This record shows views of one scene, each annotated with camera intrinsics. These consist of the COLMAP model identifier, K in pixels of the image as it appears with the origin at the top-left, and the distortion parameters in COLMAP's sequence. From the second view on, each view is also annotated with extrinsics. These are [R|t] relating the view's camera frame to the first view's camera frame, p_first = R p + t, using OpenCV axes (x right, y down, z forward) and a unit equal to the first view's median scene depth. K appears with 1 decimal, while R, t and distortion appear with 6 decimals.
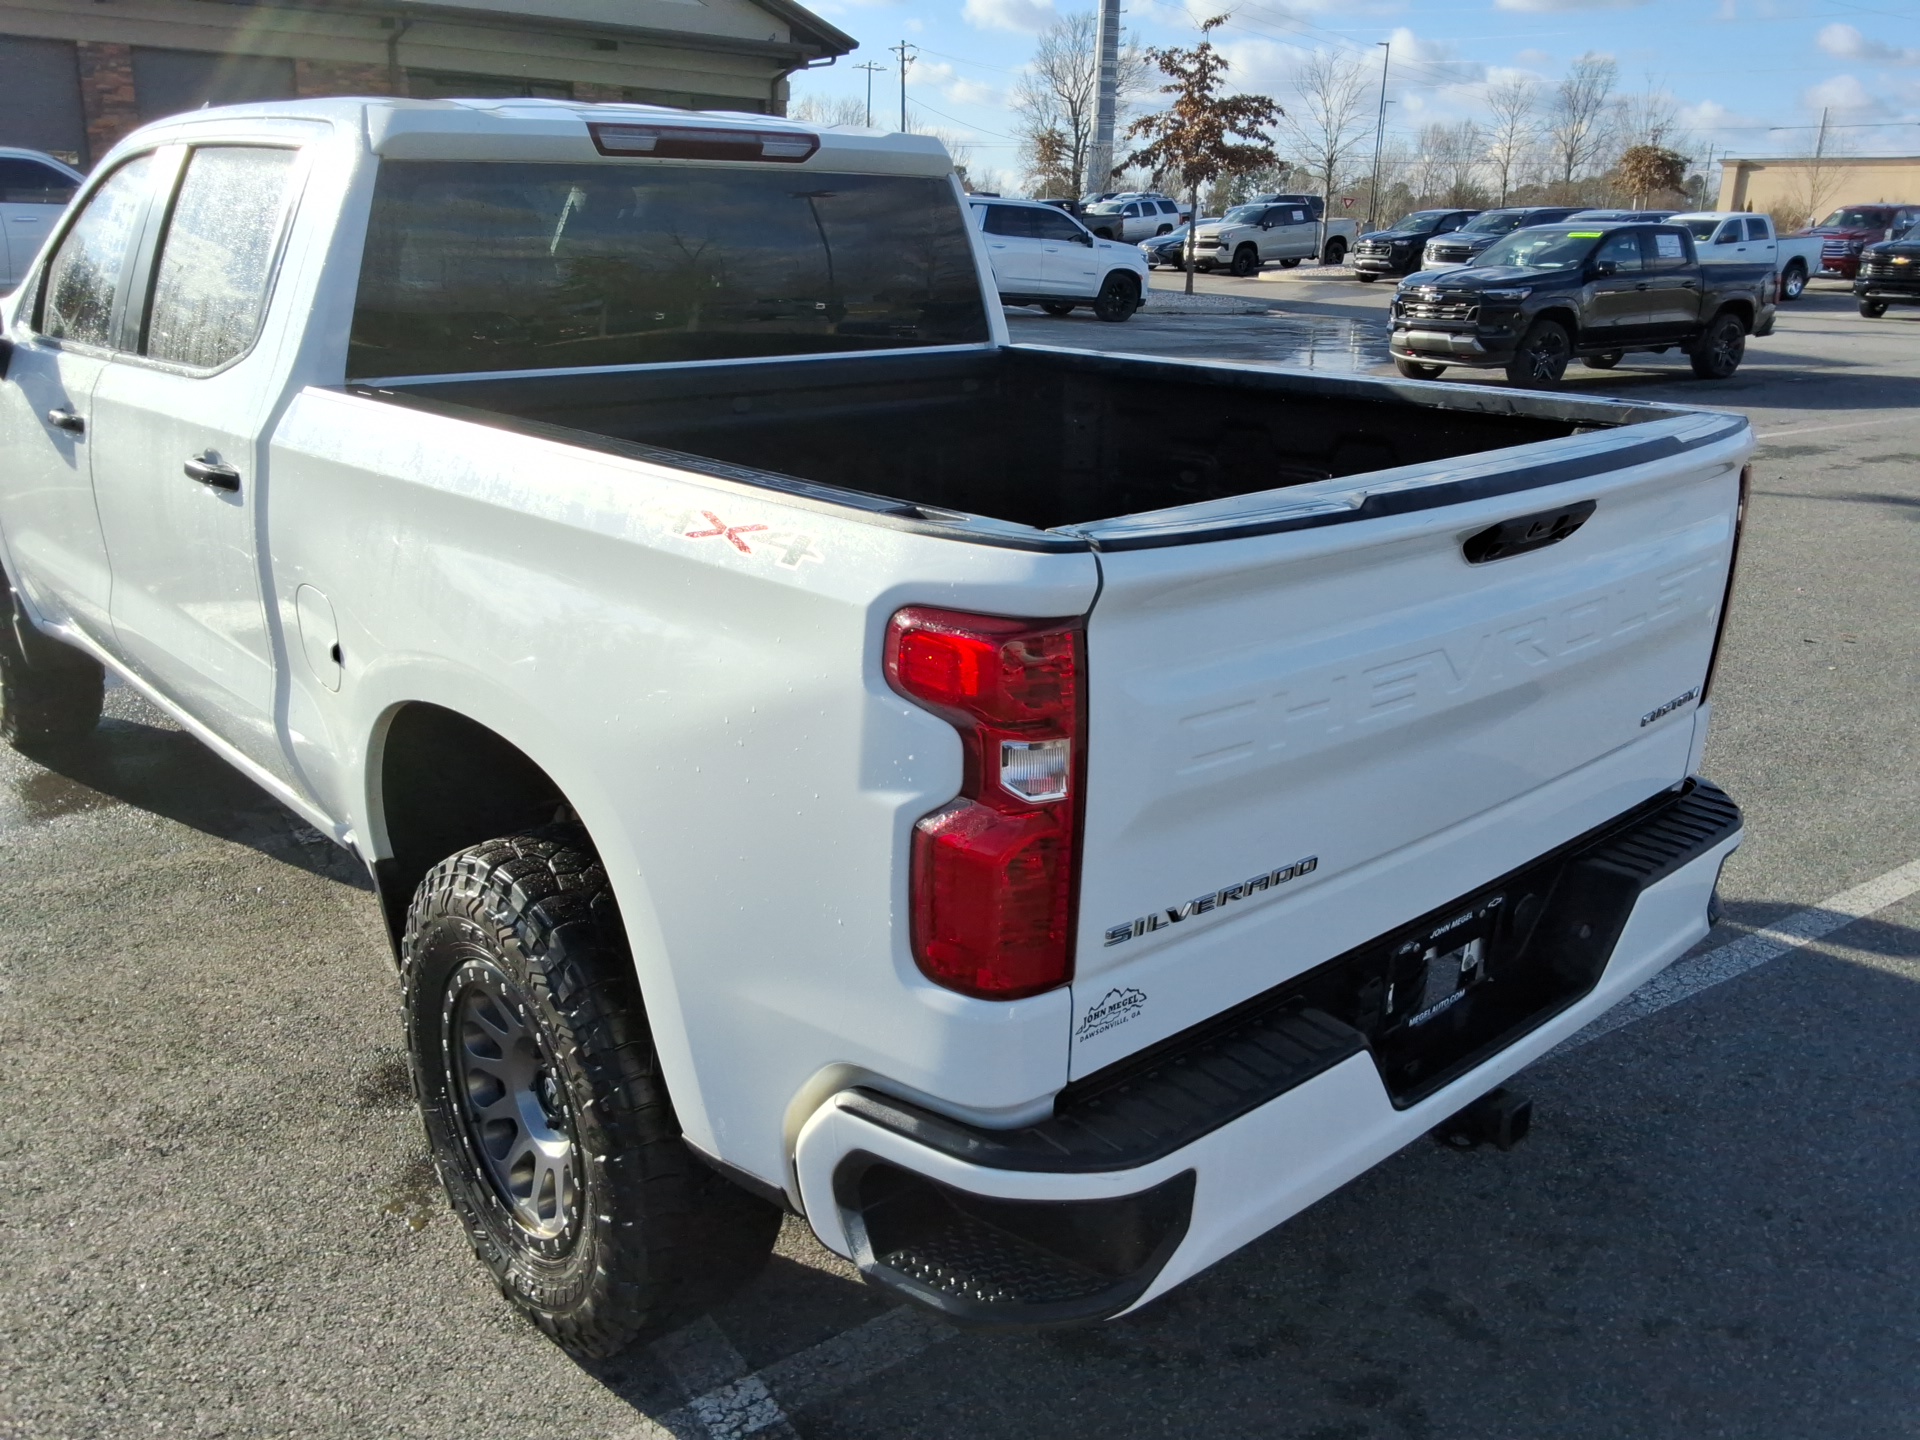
lens RADIAL K [[1531.5, 0, 974.8], [0, 1531.5, 683.3], [0, 0, 1]] dist [0.114722, -0.176031]
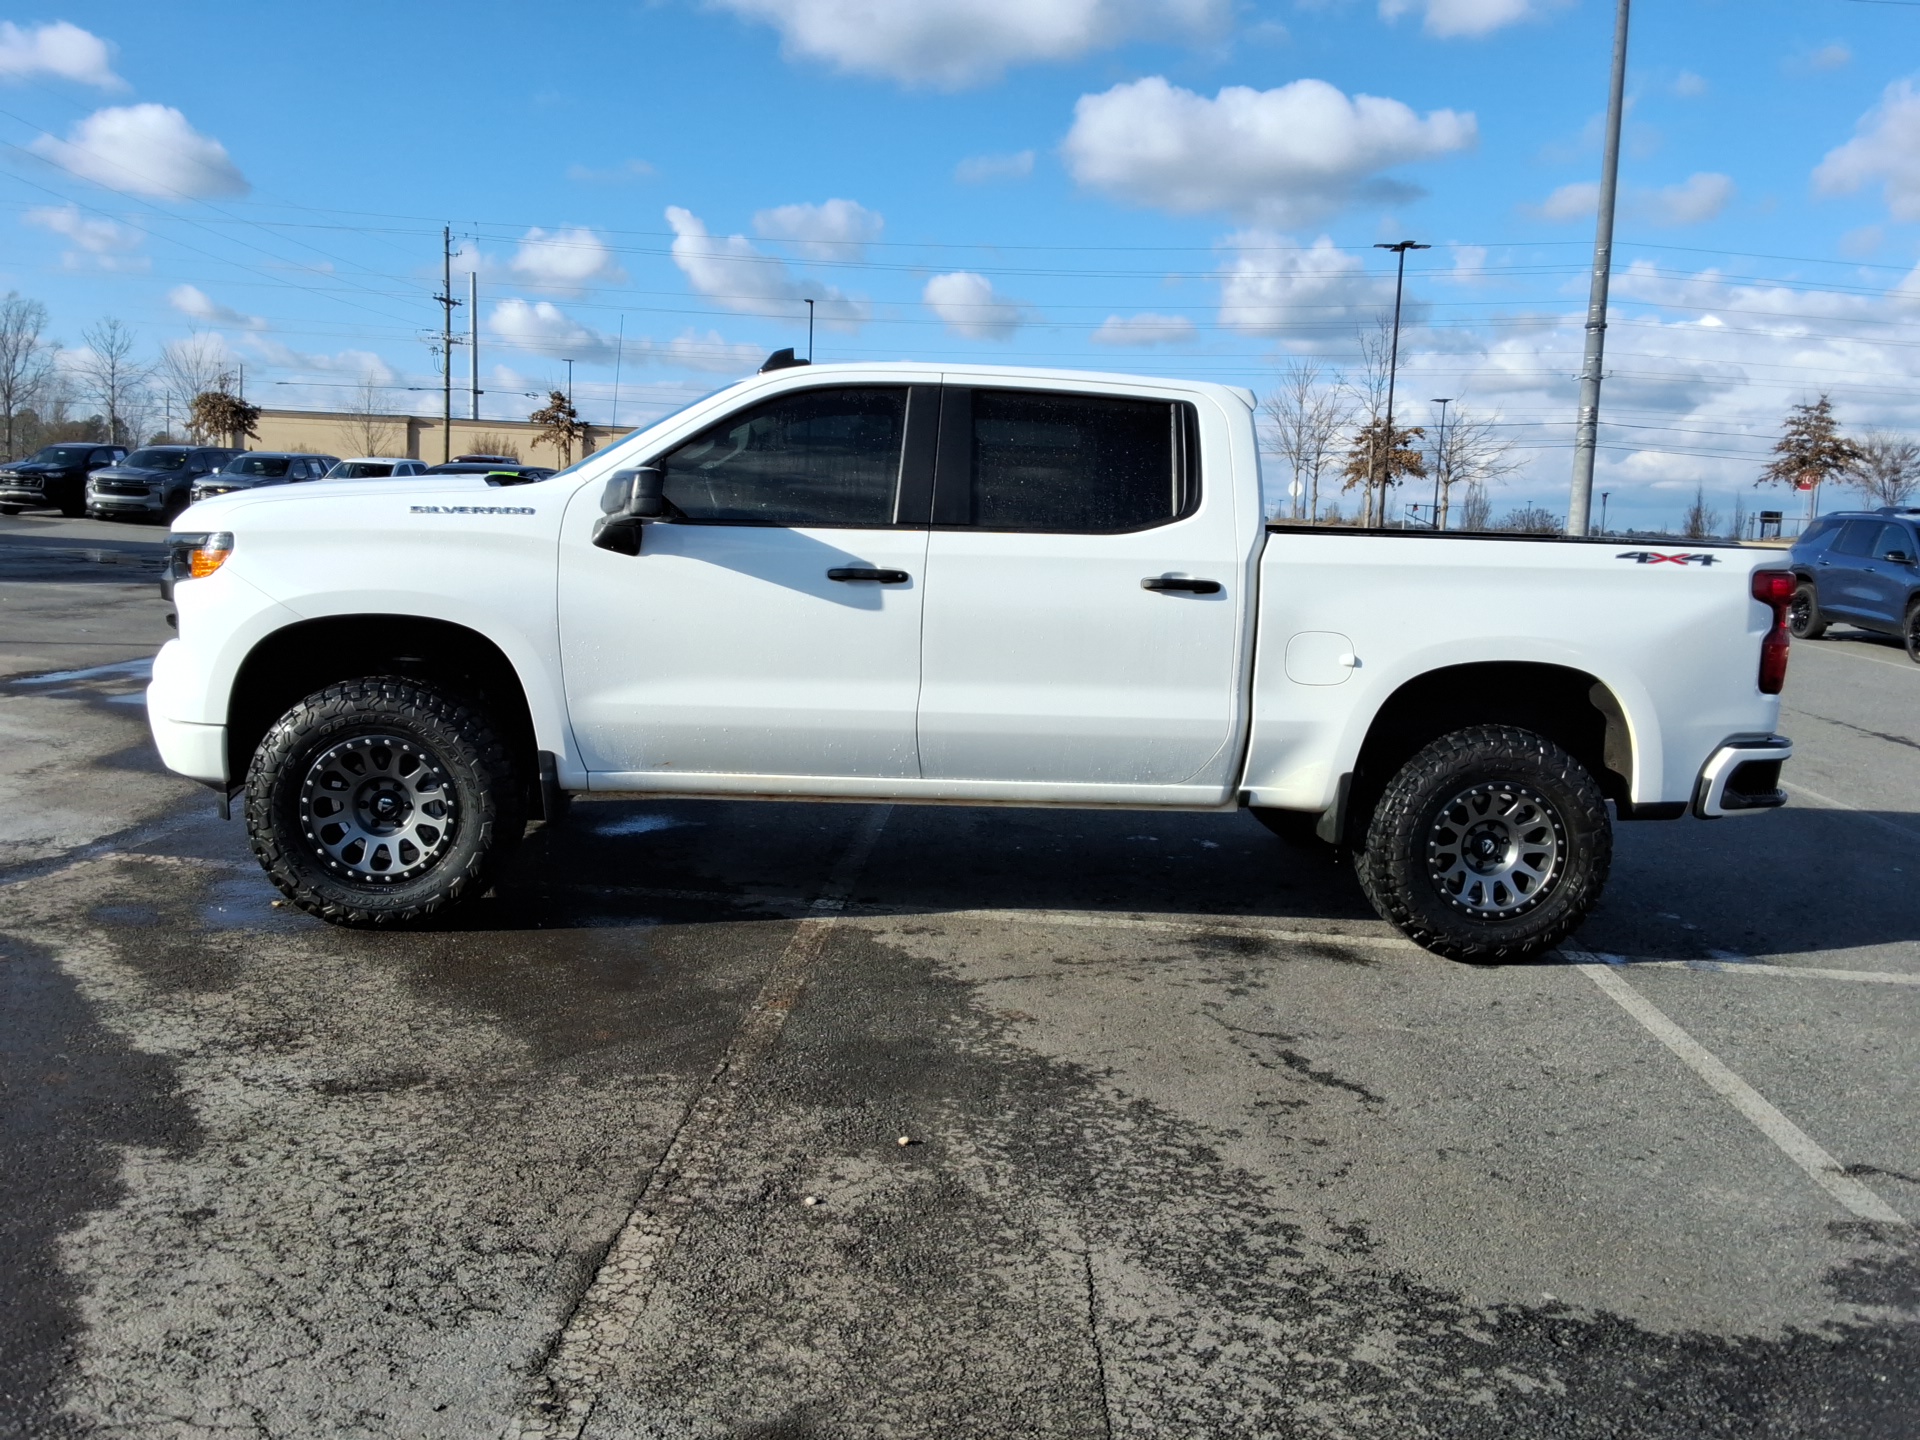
lens RADIAL K [[1531.5, 0, 974.8], [0, 1531.5, 683.3], [0, 0, 1]] dist [0.114722, -0.176031]
pose [[0.594606, -0.081219, 0.799905, -1.884971], [0.199979, 0.978559, -0.049295, 0.007994], [-0.778751, 0.189275, 0.598099, 0.181361]]
